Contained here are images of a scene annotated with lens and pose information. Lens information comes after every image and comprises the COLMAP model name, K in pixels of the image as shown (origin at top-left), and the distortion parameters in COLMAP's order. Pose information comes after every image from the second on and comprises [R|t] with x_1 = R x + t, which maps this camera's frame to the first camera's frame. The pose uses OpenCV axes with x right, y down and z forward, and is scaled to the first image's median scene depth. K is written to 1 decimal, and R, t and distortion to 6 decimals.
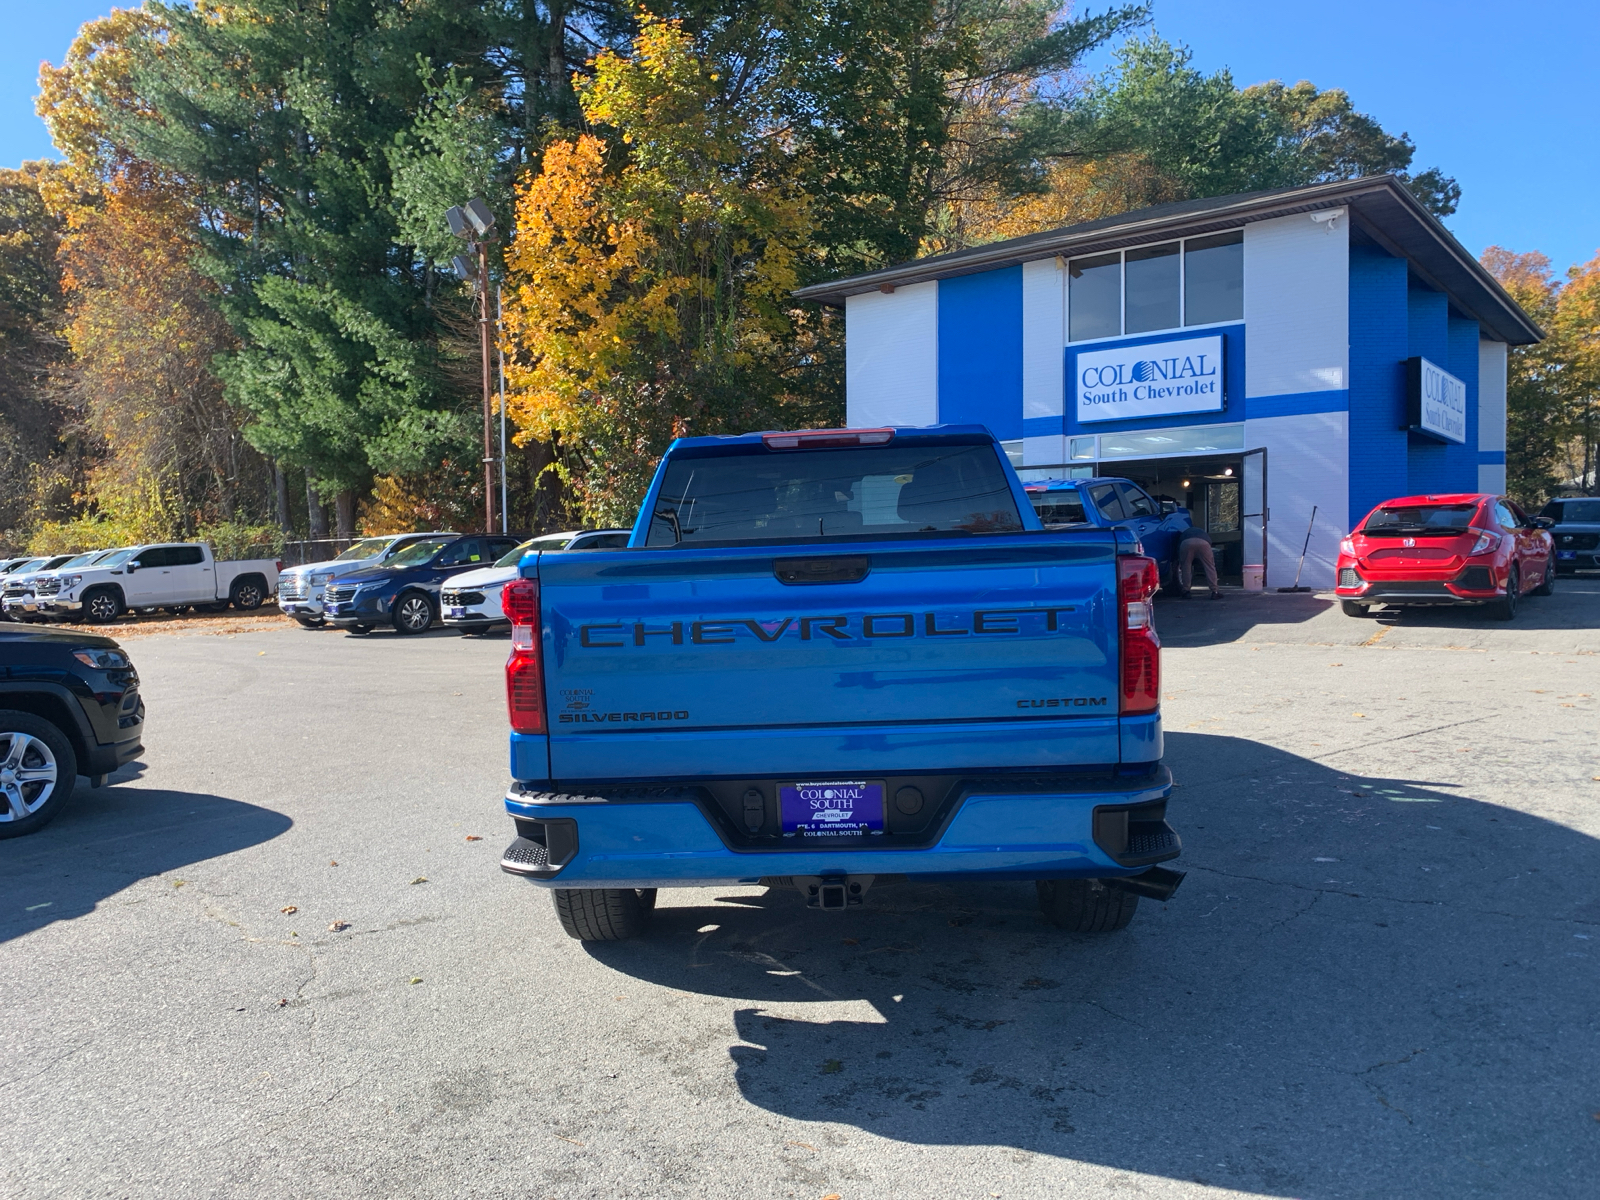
lens RADIAL K [[1199.8, 0, 780.8], [0, 1199.8, 597.2], [0, 0, 1]] dist [0.045074, -0.067015]
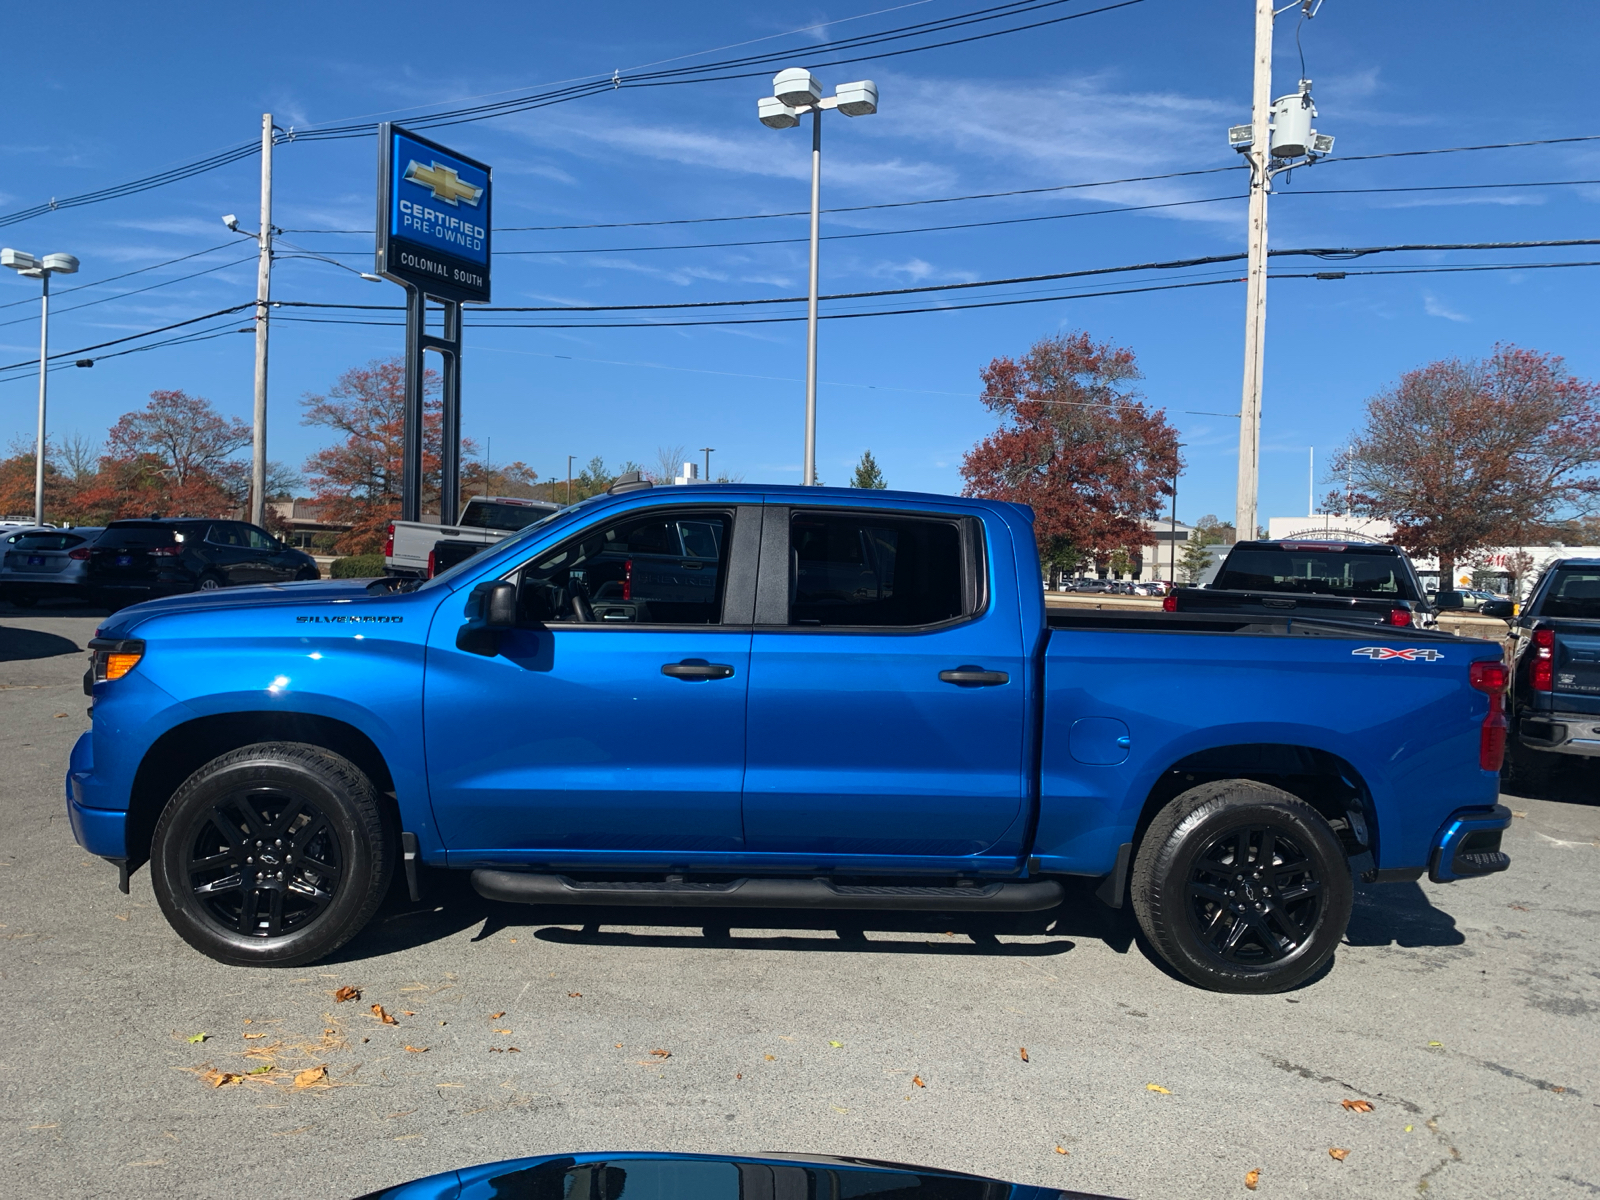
lens RADIAL K [[1197.7, 0, 798.6], [0, 1197.7, 604.9], [0, 0, 1]] dist [0.032271, -0.038776]
pose [[-0.131119, -0.009416, 0.991322, -0.212125], [0.002249, 0.999949, 0.009795, -0.013479], [-0.991364, 0.003514, -0.131091, 0.281305]]
